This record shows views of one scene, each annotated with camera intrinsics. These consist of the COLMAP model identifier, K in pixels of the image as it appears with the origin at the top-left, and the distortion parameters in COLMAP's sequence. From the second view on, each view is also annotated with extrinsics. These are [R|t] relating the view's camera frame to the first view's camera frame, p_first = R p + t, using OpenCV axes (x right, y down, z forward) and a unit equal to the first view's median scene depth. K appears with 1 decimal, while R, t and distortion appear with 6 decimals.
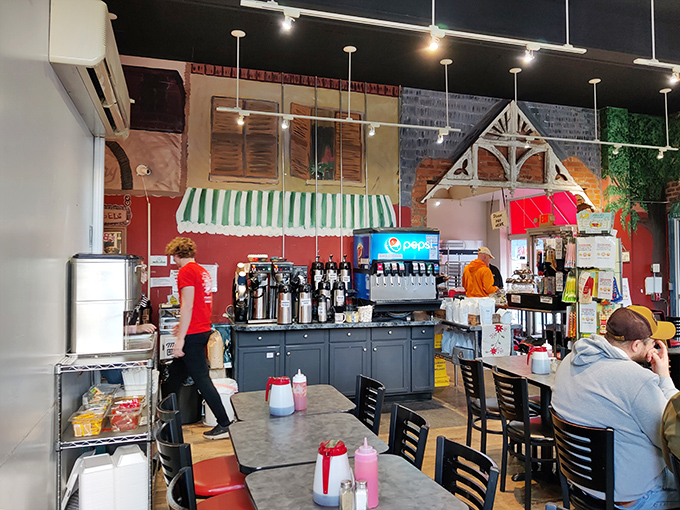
lens RADIAL K [[541.1, 0, 341.9], [0, 541.1, 251.4], [0, 0, 1]] dist [-0.028259, 0.000013]
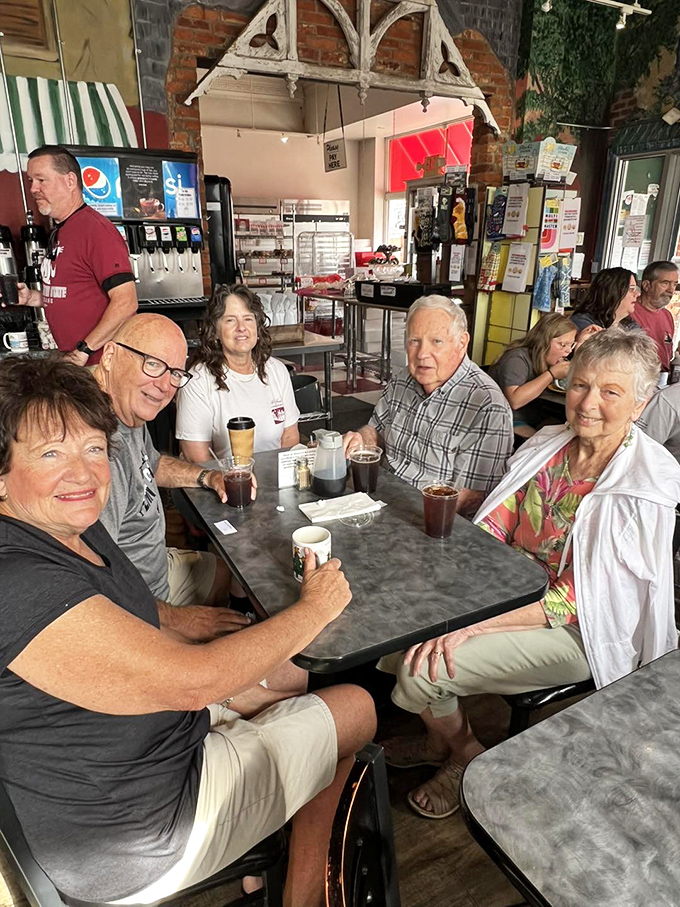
lens RADIAL K [[584.0, 0, 334.3], [0, 584.0, 452.8], [0, 0, 1]] dist [-0.004718, -0.000151]
pose [[0.983738, -0.063052, 0.168180, 0.163326], [-0.002662, 0.931137, 0.364661, 0.016138], [-0.179591, -0.359179, 0.915826, 0.322716]]
